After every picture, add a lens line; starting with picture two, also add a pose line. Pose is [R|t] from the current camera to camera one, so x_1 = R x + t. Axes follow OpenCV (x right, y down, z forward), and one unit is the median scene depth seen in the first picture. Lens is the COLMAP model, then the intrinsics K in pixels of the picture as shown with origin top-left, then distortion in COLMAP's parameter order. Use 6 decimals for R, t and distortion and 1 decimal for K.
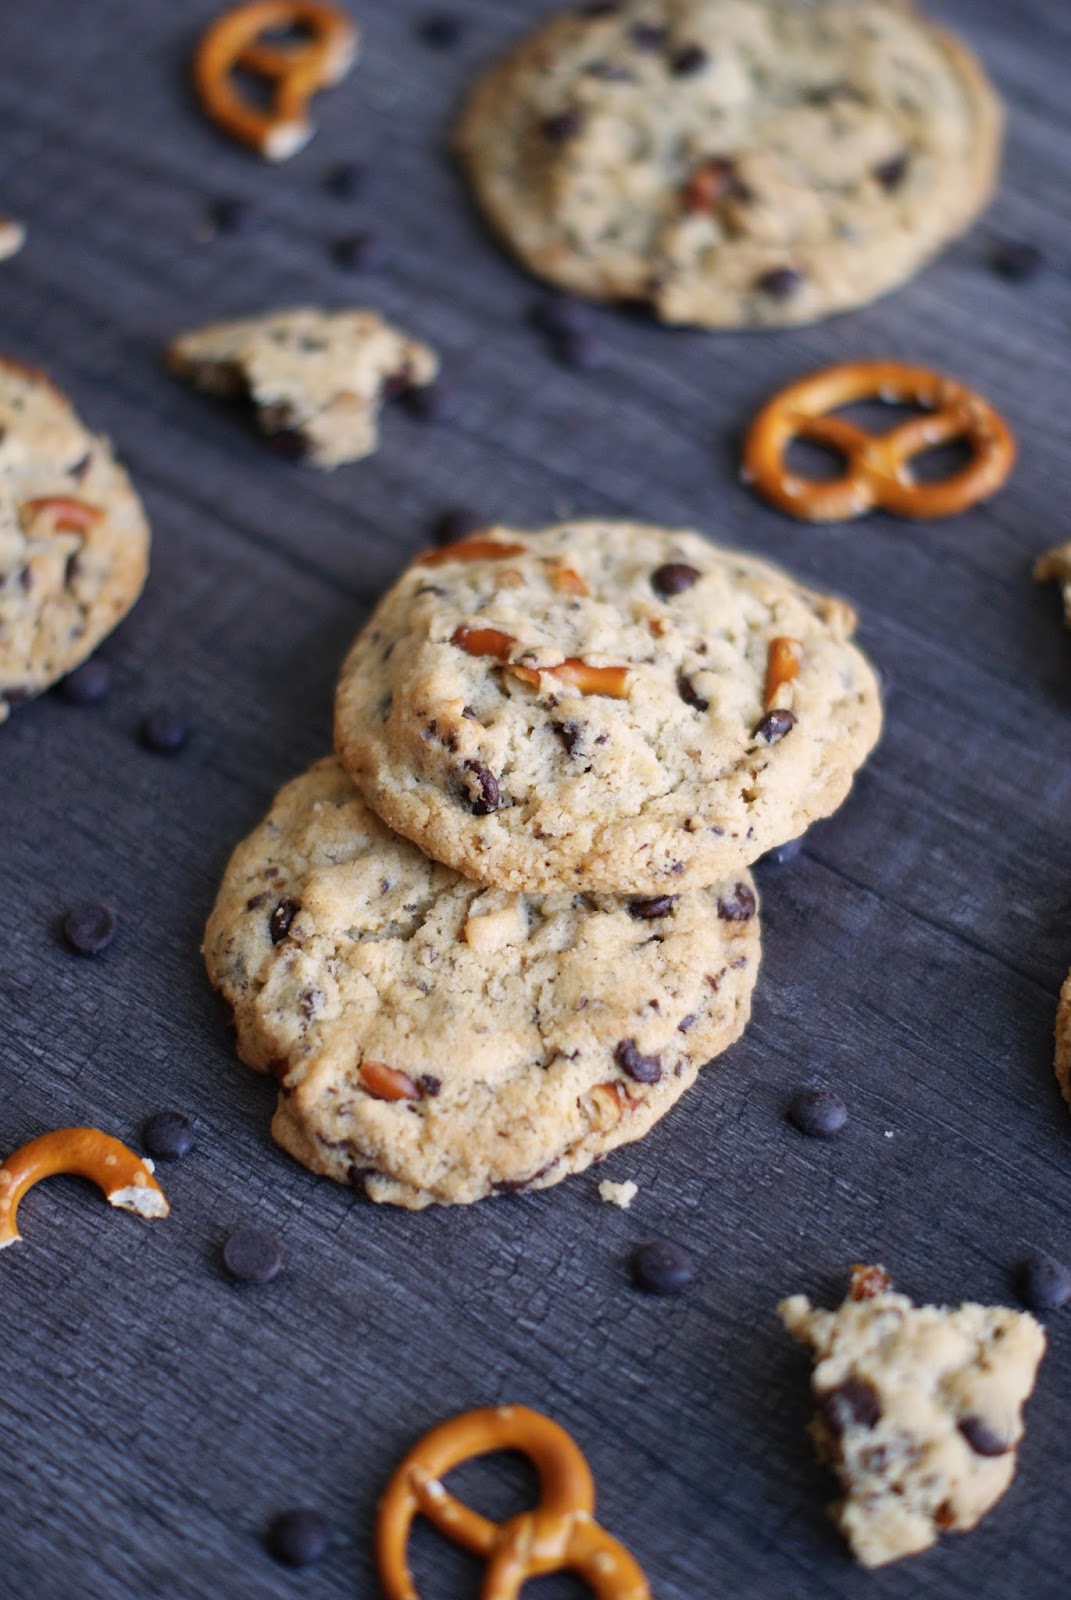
lens RADIAL K [[3615.9, 0, 535.5], [0, 3615.9, 800.0], [0, 0, 1]] dist [-0.208123, -0.172671]
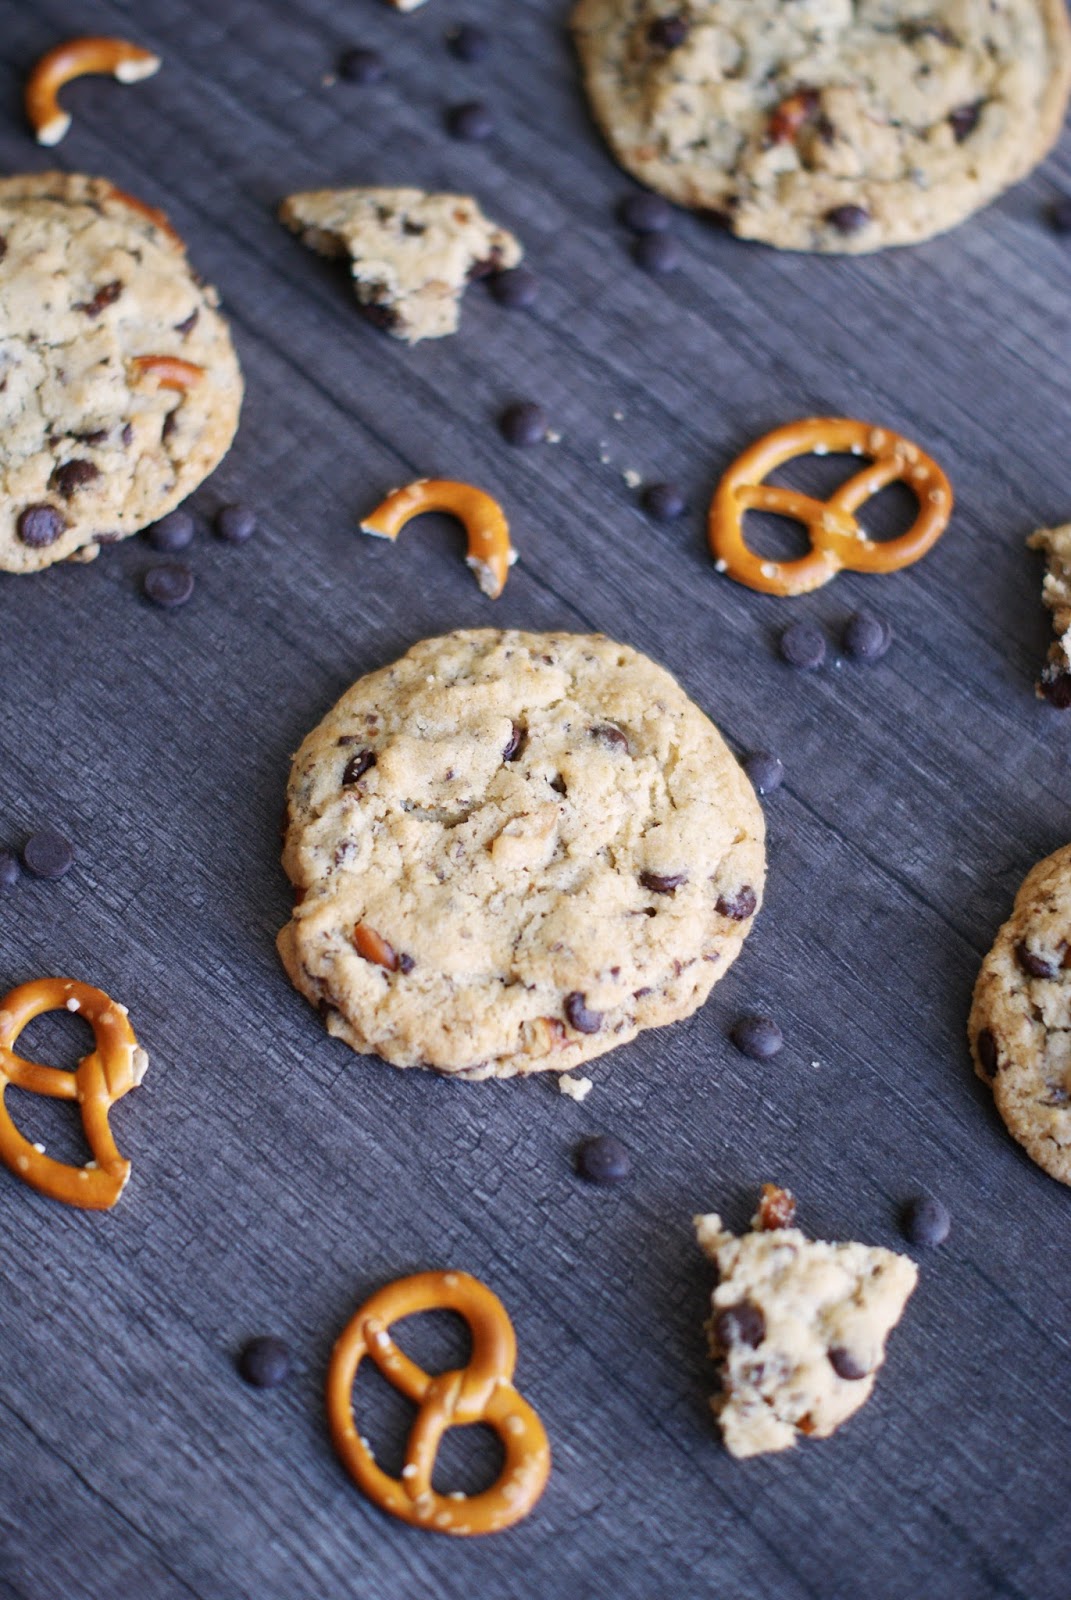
lens RADIAL K [[3615.9, 0, 535.5], [0, 3615.9, 800.0], [0, 0, 1]] dist [-0.208123, -0.172671]
pose [[0.991303, 0.131494, -0.005228, 0.004244], [-0.127748, 0.971077, 0.201715, -0.212109], [0.031601, -0.199293, 0.979430, -0.116755]]
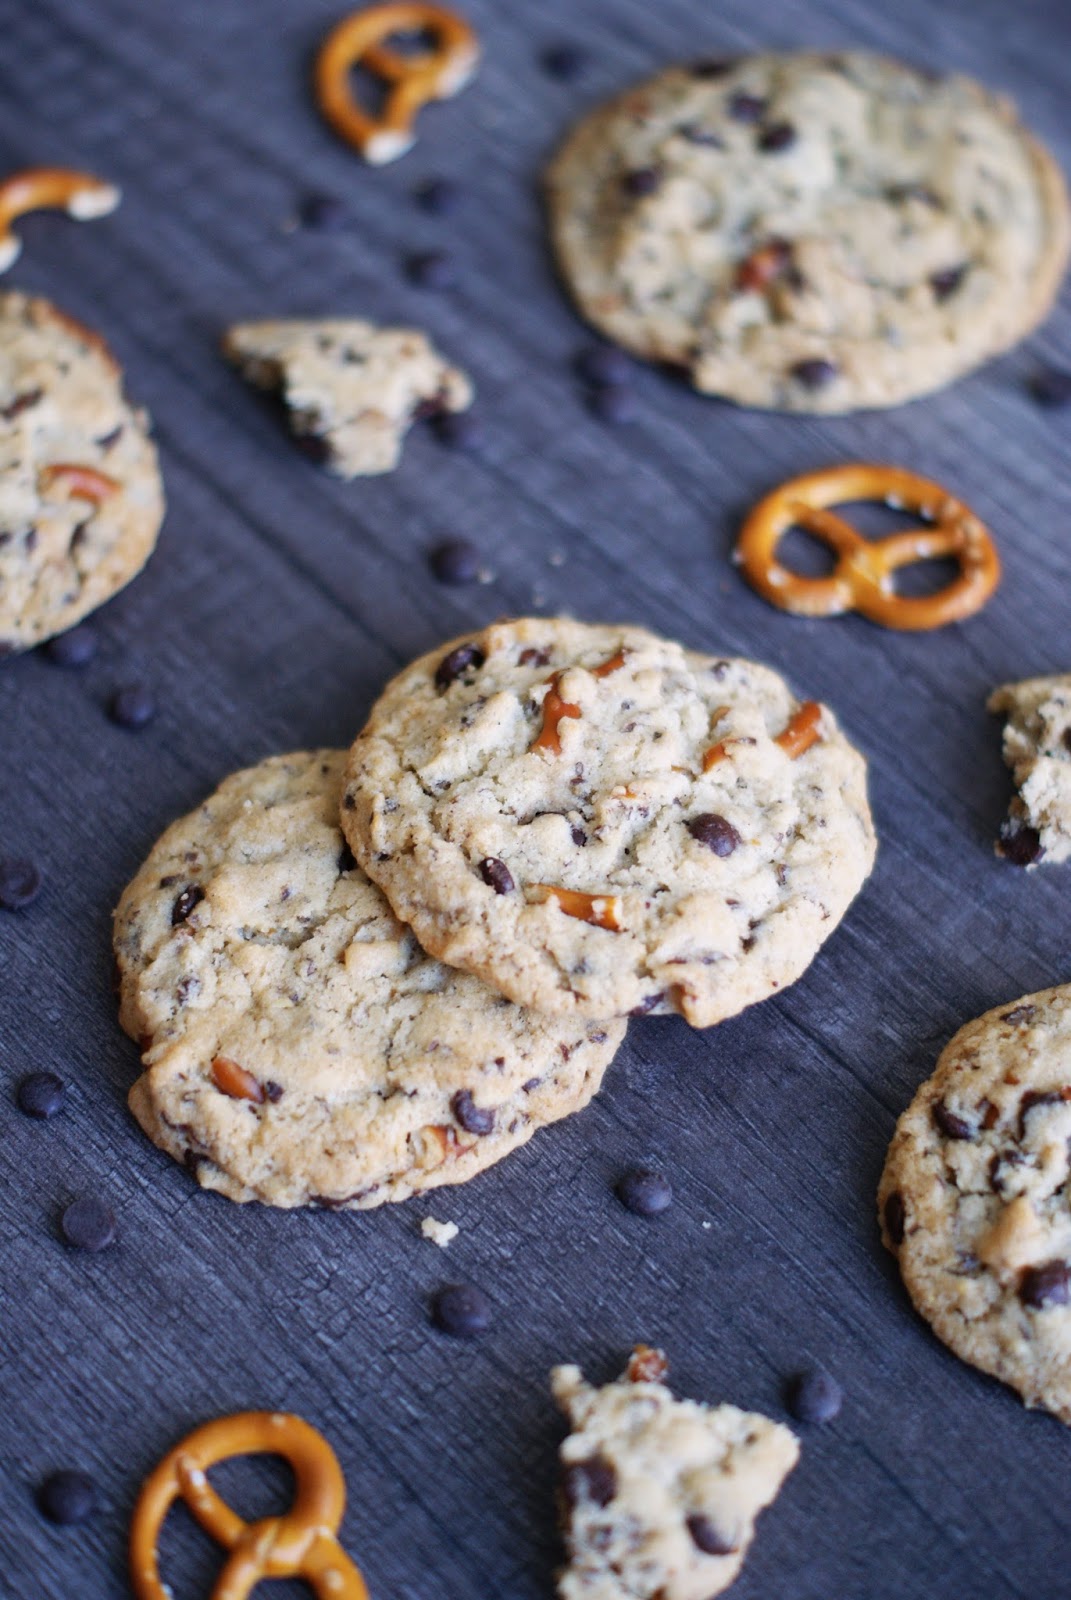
lens RADIAL K [[3615.9, 0, 535.5], [0, 3615.9, 800.0], [0, 0, 1]] dist [-0.208123, -0.172671]
pose [[0.980068, 0.180857, -0.082206, 0.113885], [-0.177186, 0.982906, 0.050007, -0.072266], [0.089845, -0.034445, 0.995360, -0.040480]]
